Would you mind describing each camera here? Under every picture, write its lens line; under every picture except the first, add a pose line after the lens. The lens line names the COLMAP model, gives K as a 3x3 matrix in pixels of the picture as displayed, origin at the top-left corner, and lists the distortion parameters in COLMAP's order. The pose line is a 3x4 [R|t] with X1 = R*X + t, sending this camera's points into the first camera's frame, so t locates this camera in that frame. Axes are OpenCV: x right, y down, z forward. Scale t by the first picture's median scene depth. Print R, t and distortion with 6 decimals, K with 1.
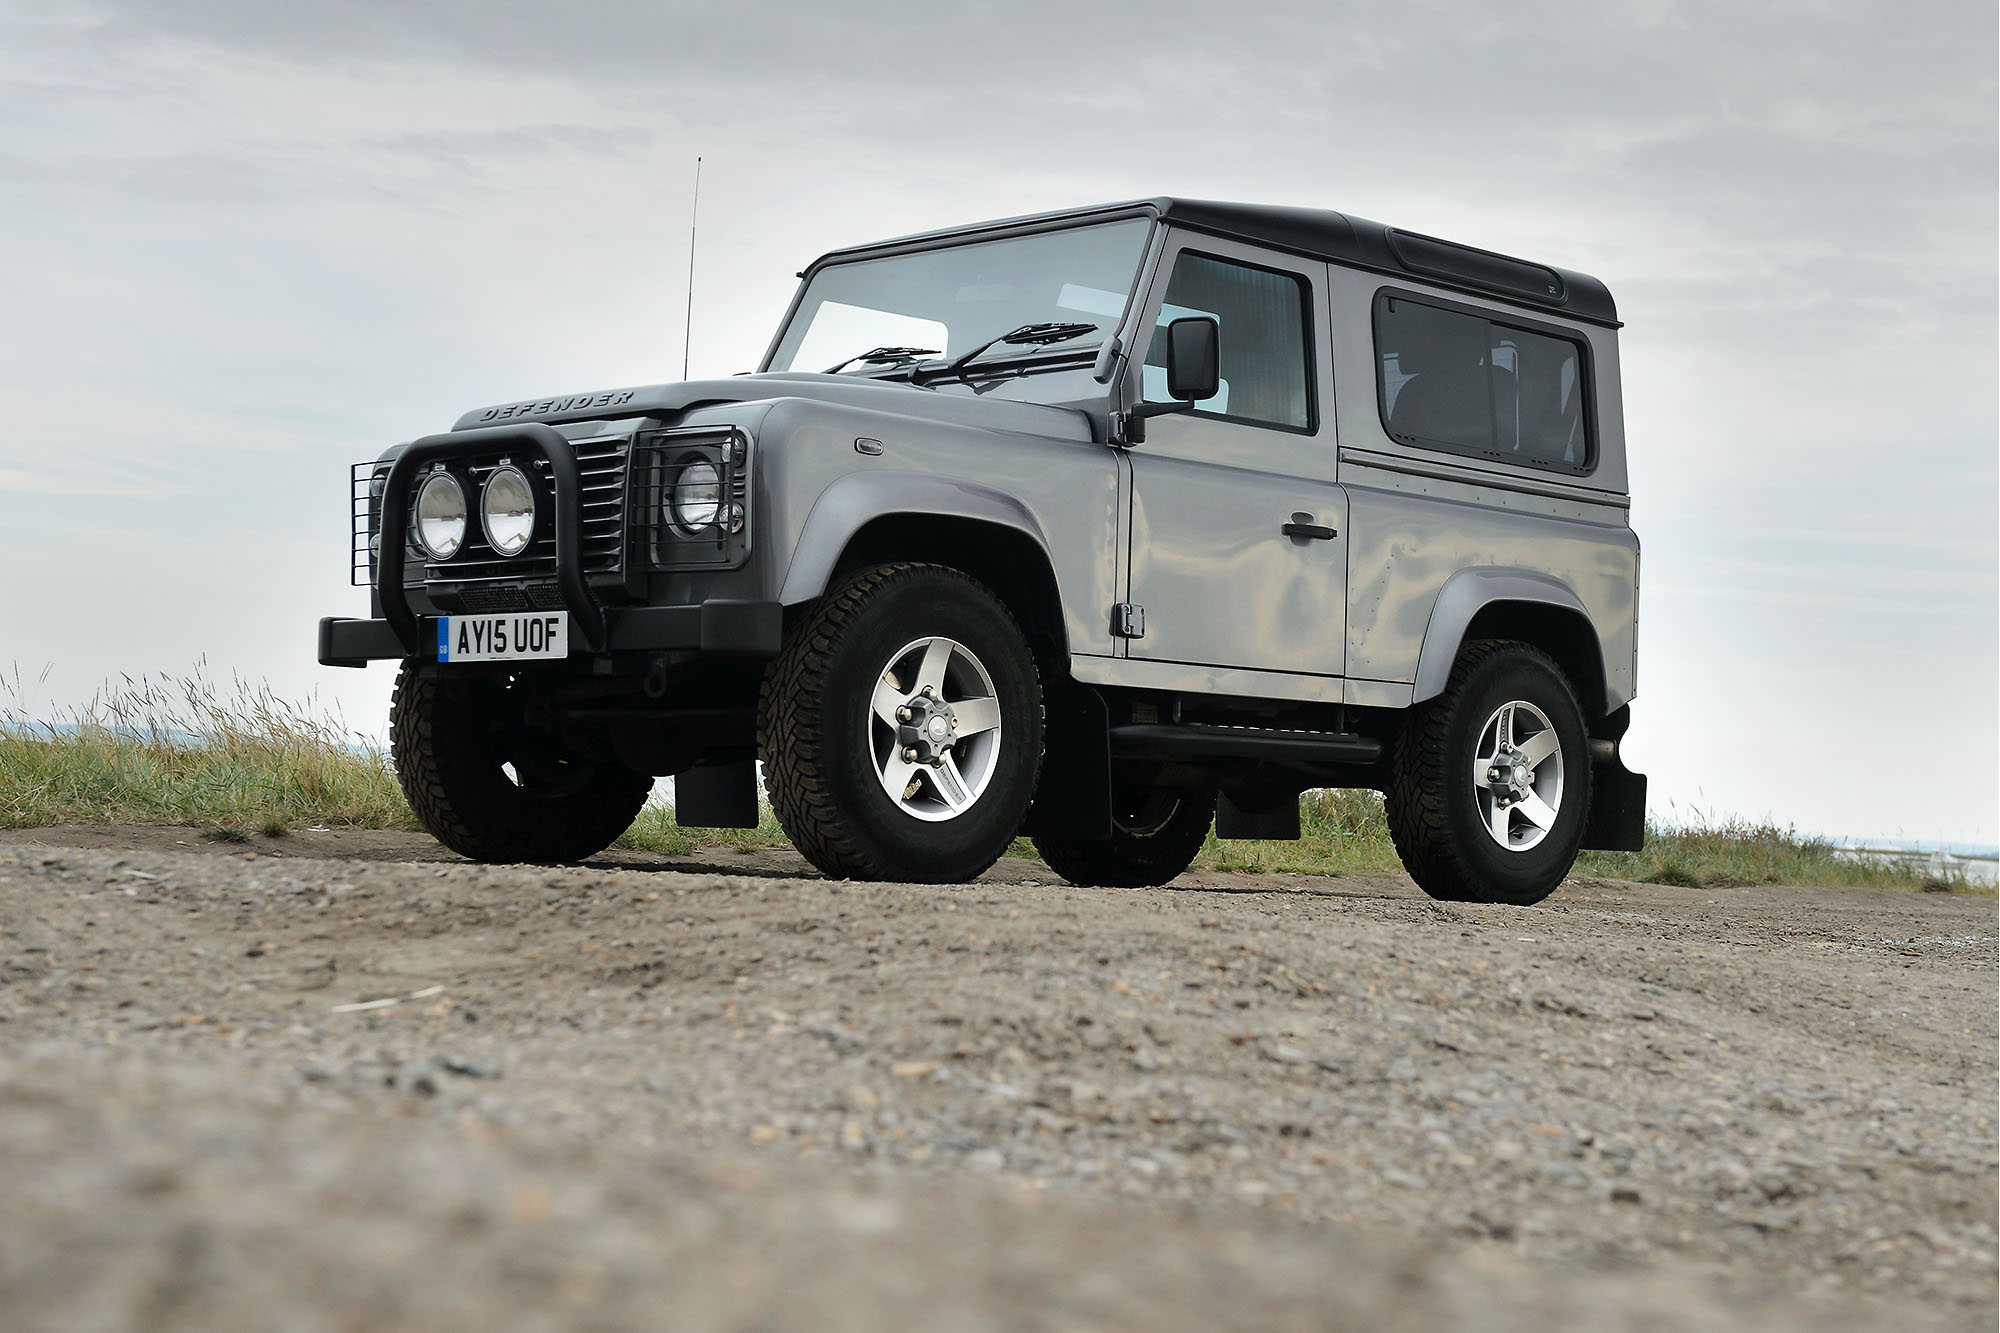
lens RADIAL K [[3052.8, 0, 1000.0], [0, 3052.8, 666.5], [0, 0, 1]] dist [0.018944, 0.012106]
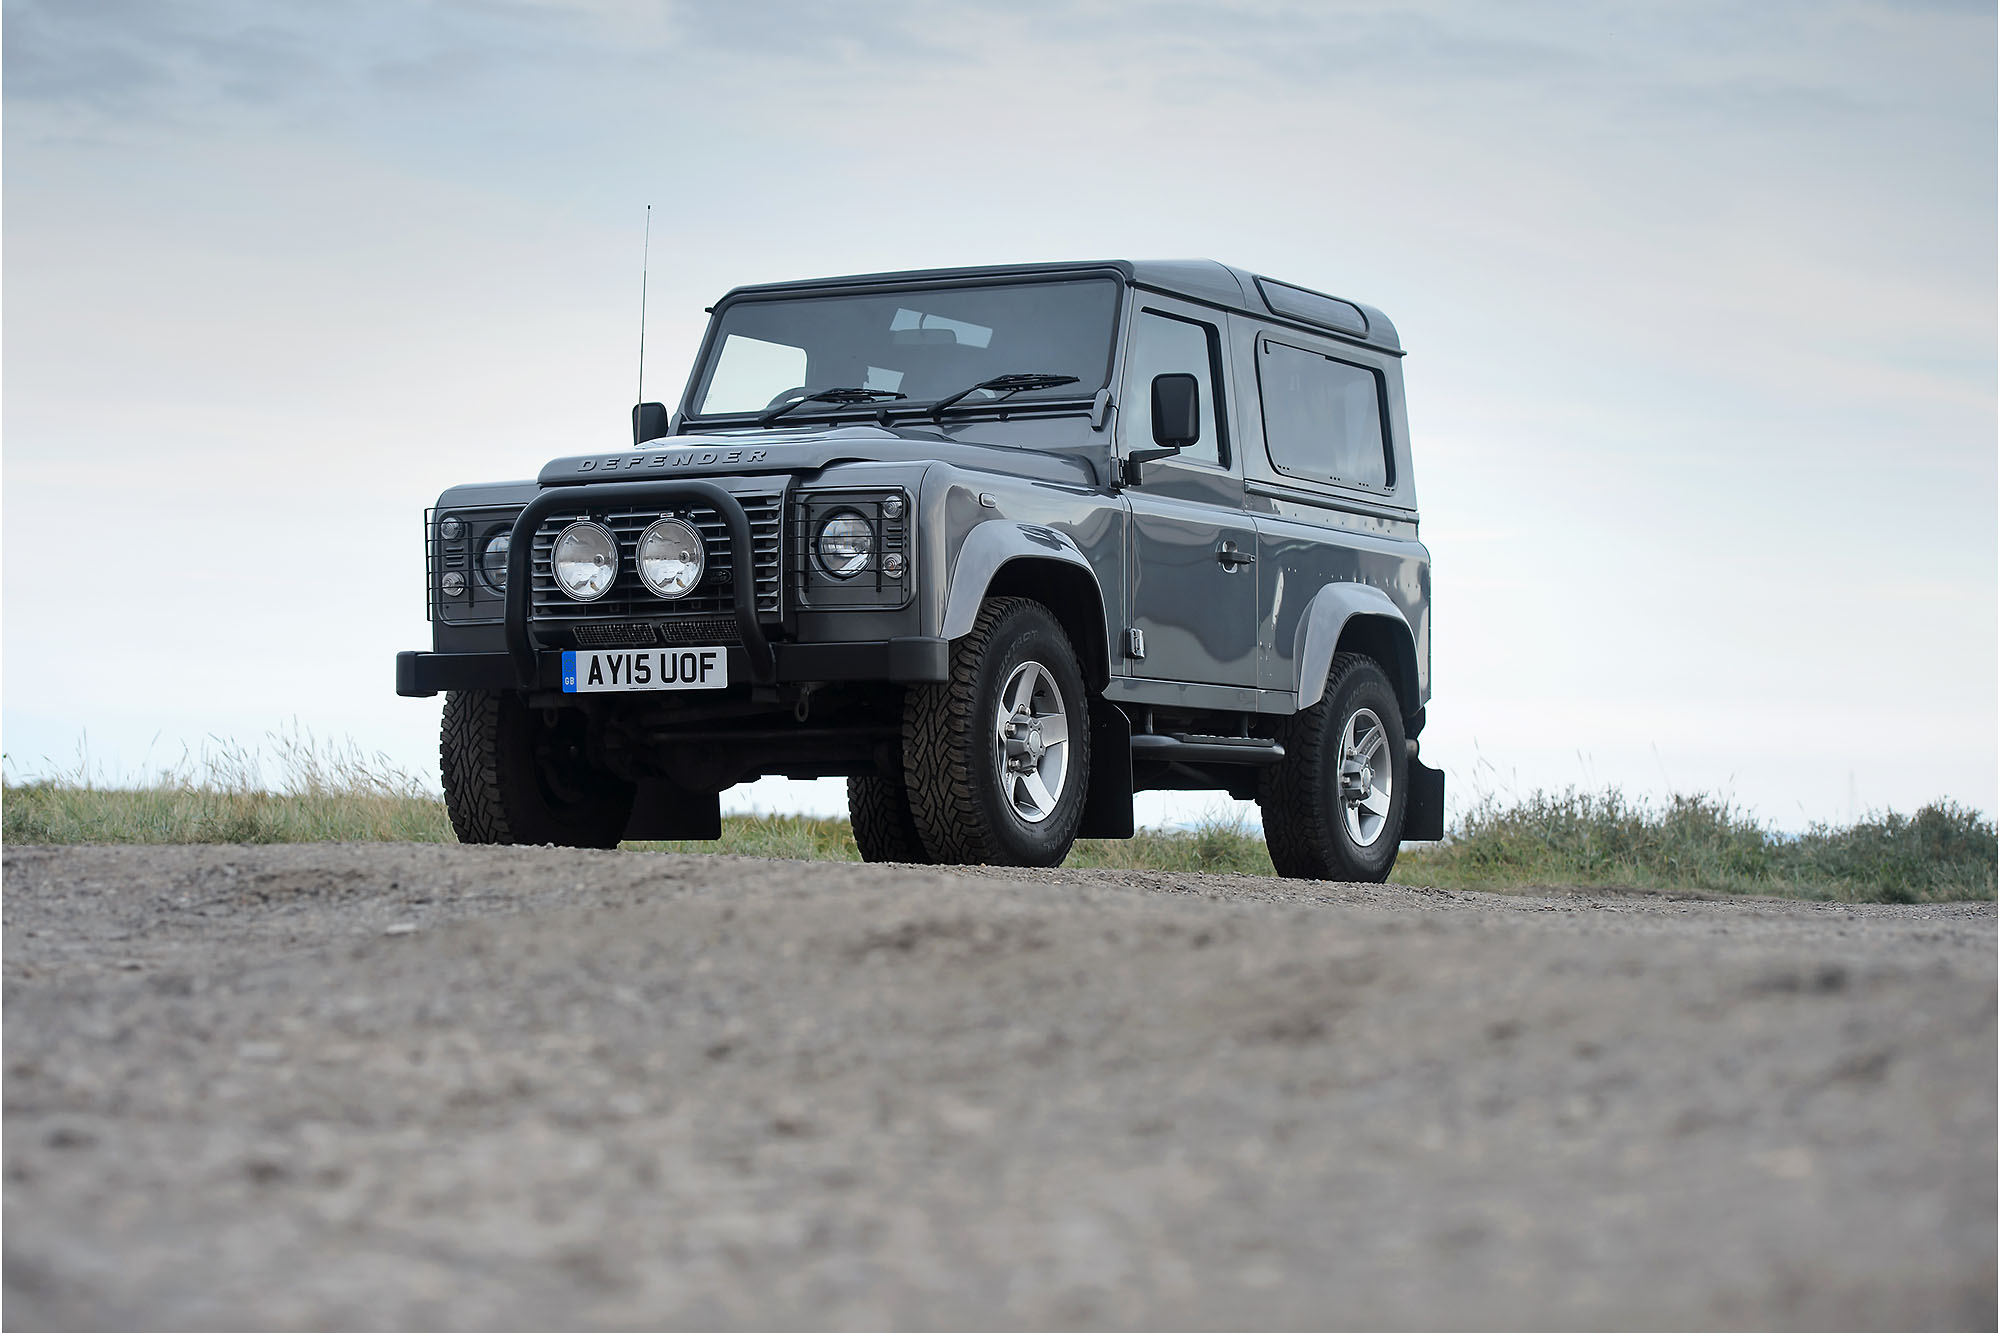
lens RADIAL K [[4654.6, 0, 1000.0], [0, 4654.6, 666.5], [0, 0, 1]] dist [-0.054176, -0.089870]
pose [[0.952451, -0.017705, 0.304178, -0.557544], [0.014793, 0.999820, 0.011876, -0.029088], [-0.304333, -0.006812, 0.952541, -0.662989]]
